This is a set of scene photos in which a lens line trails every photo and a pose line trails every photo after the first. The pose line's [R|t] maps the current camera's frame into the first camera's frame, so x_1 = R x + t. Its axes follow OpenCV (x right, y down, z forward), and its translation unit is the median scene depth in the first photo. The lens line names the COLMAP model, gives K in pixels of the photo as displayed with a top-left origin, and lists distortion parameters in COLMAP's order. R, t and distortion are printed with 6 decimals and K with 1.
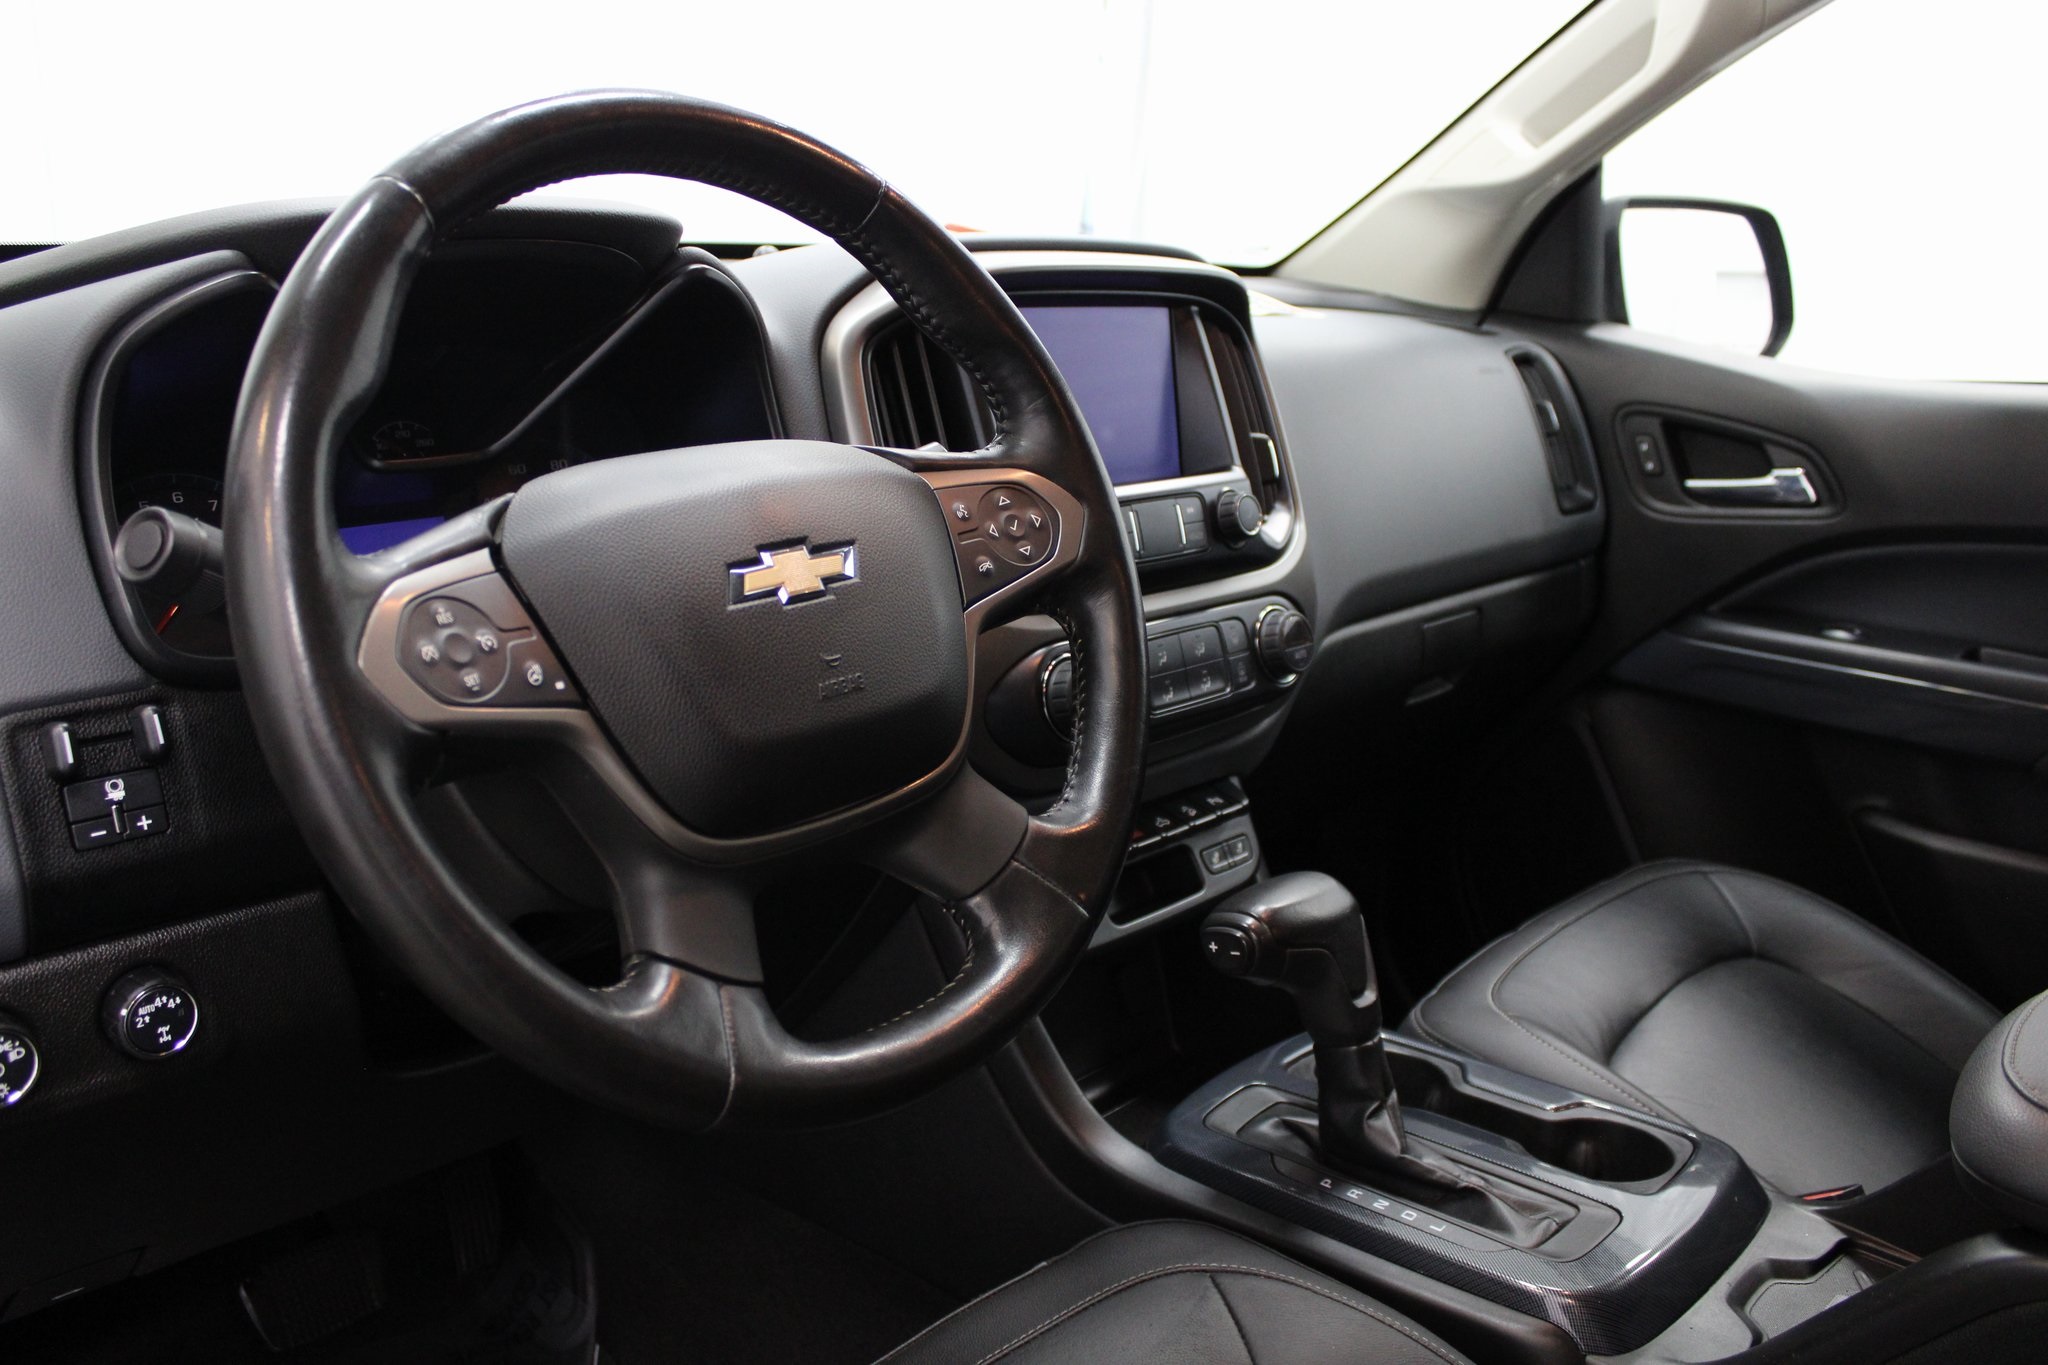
lens RADIAL K [[1644.9, 0, 1010.8], [0, 1644.9, 687.0], [0, 0, 1]] dist [-0.179182, 0.139154]
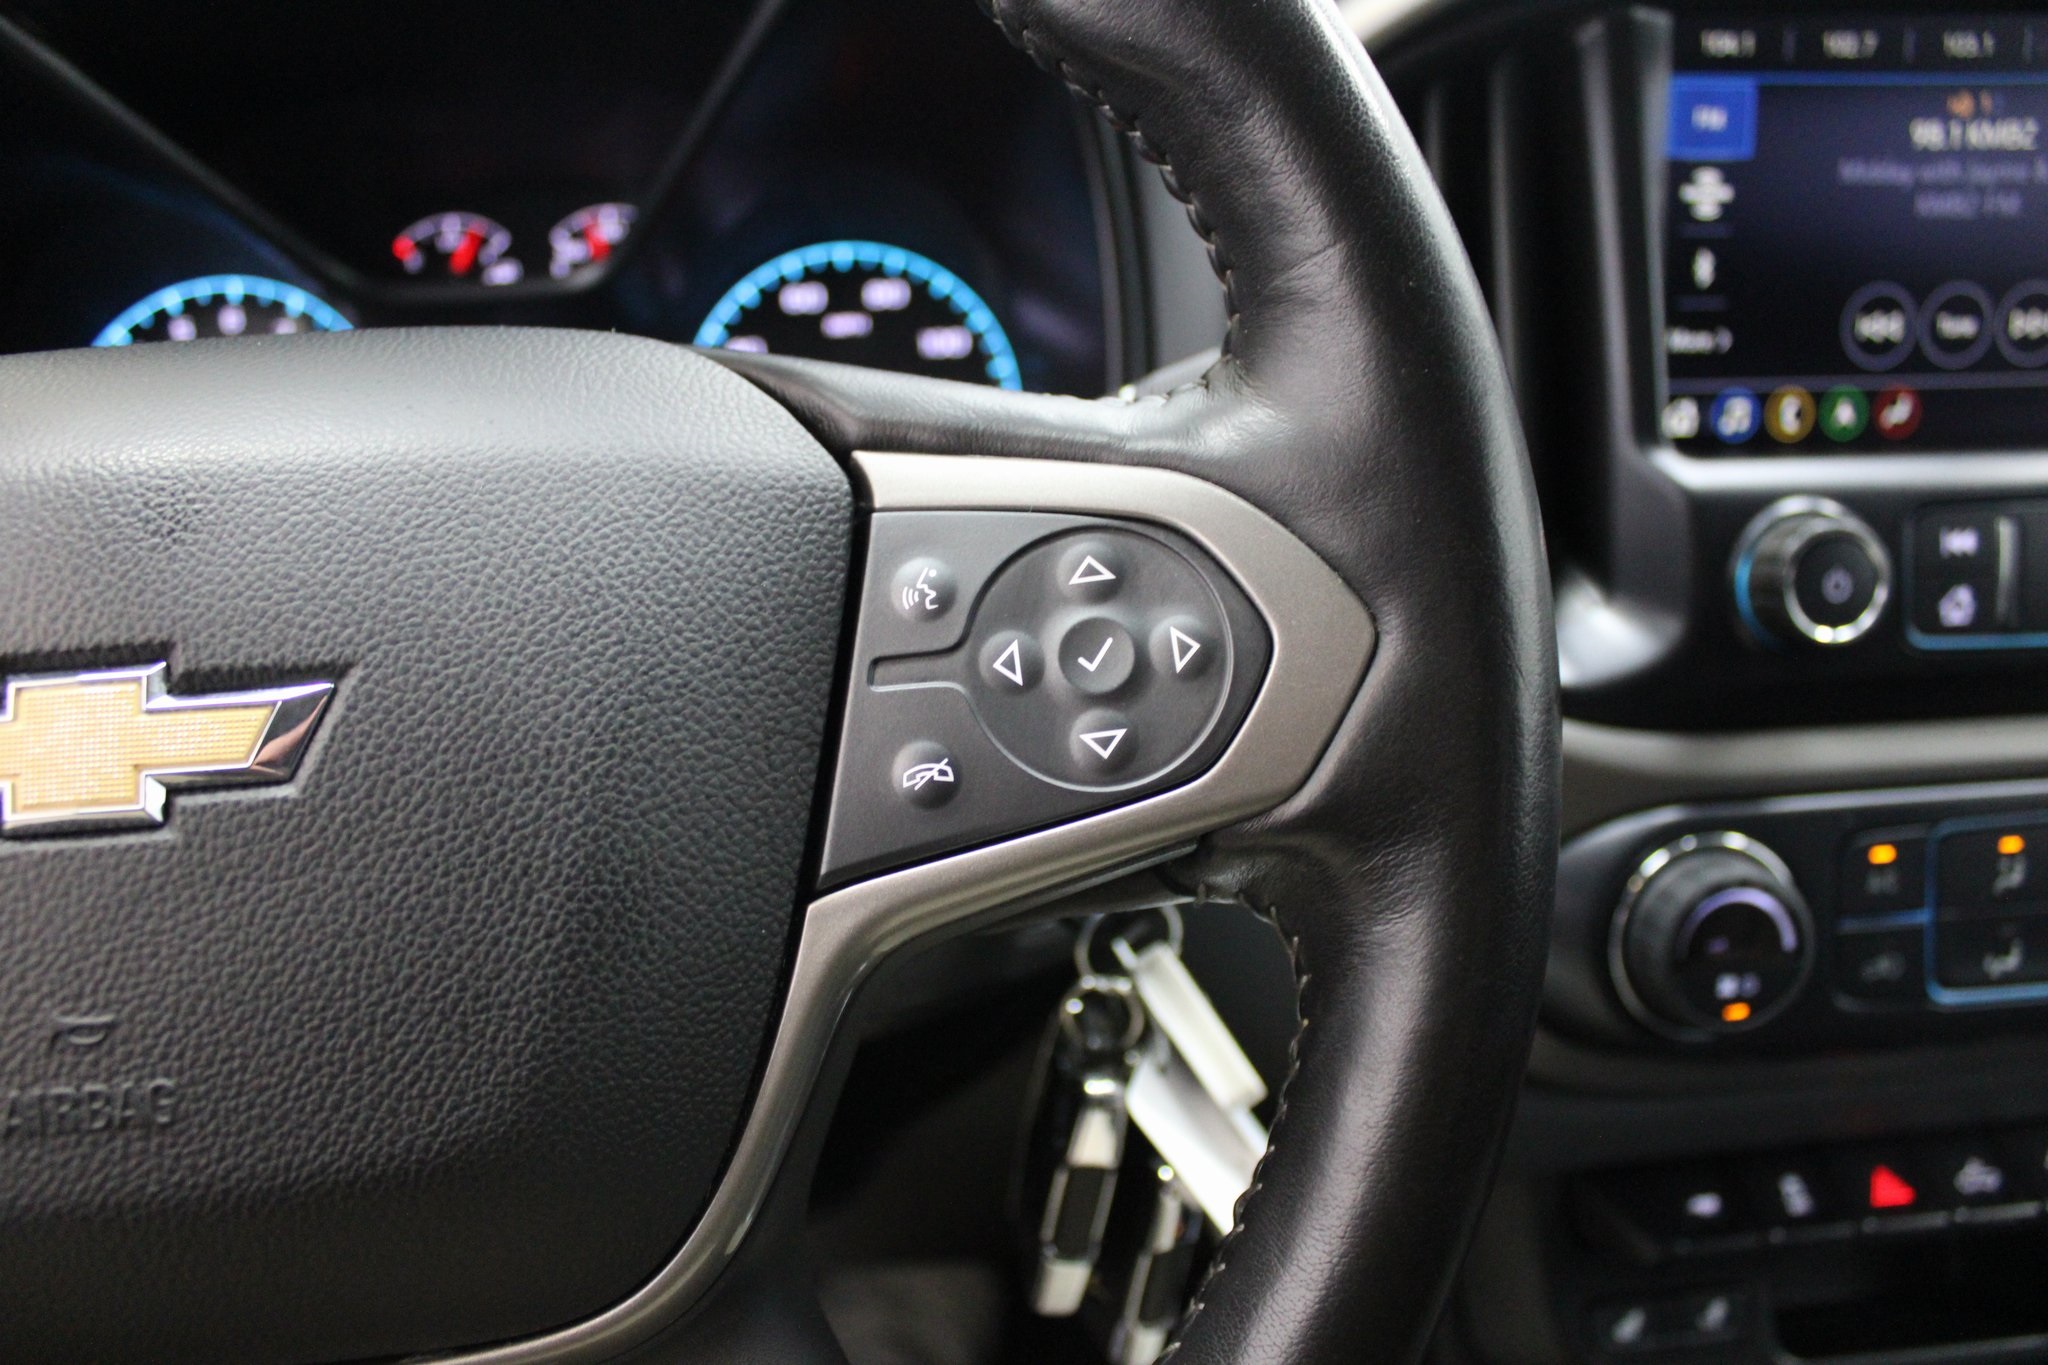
lens RADIAL K [[1644.9, 0, 1010.8], [0, 1644.9, 687.0], [0, 0, 1]] dist [-0.179182, 0.139154]
pose [[0.761297, 0.231348, -0.605727, 0.200203], [-0.153649, 0.971941, 0.178108, -0.157962], [0.629936, -0.042524, 0.775482, 0.796222]]
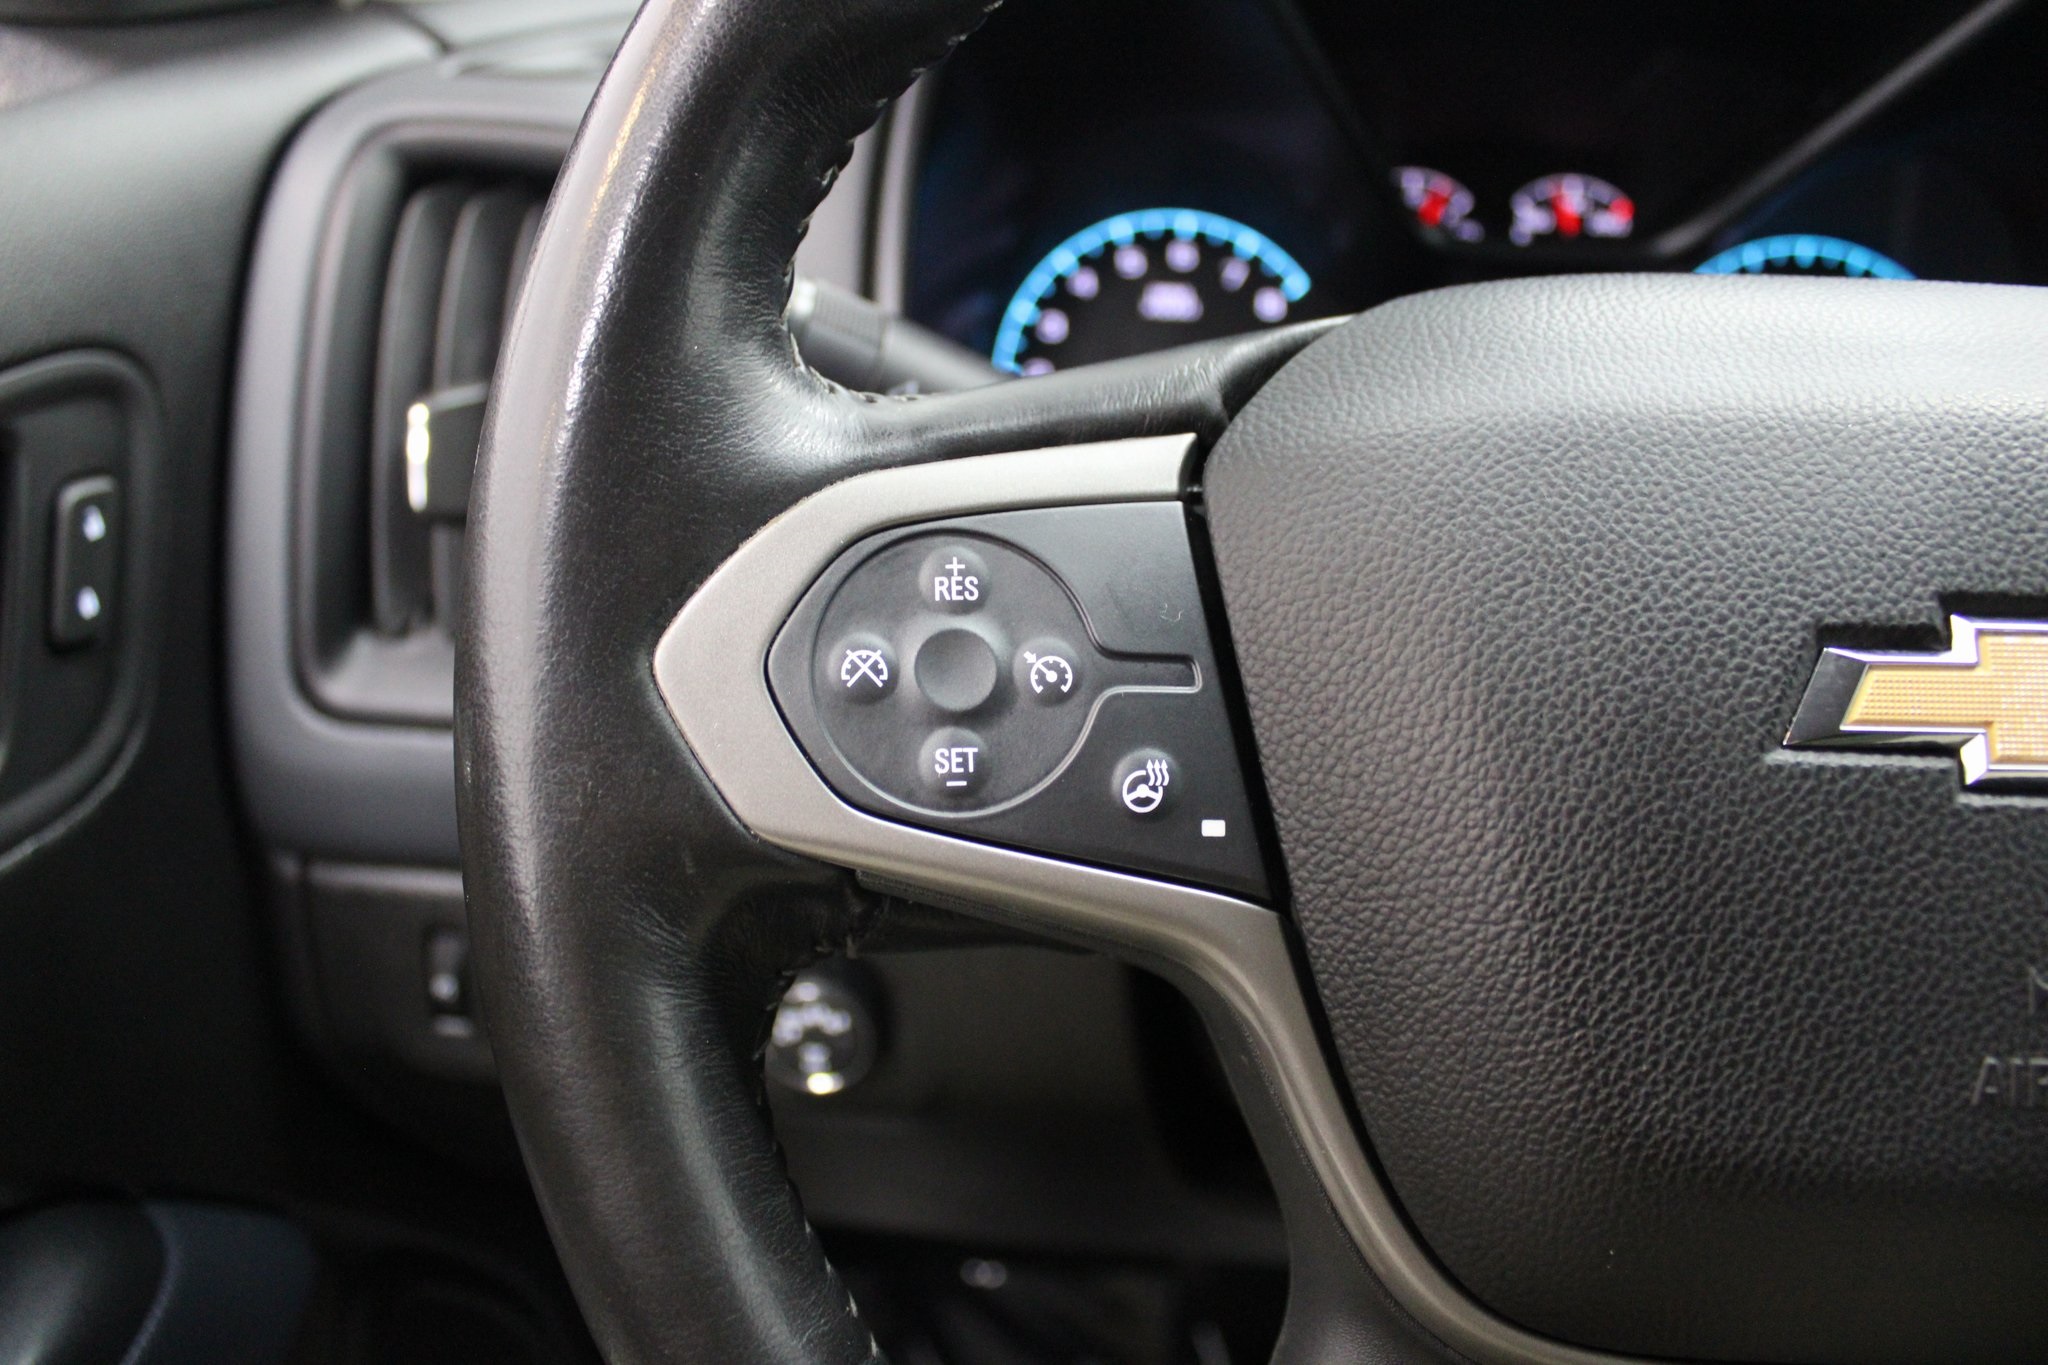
lens RADIAL K [[1644.9, 0, 1010.8], [0, 1644.9, 687.0], [0, 0, 1]] dist [-0.179182, 0.139154]
pose [[0.621618, 0.305653, -0.721226, -0.032723], [-0.218822, 0.951833, 0.214782, -0.086535], [0.752135, 0.024308, 0.658560, 0.584611]]
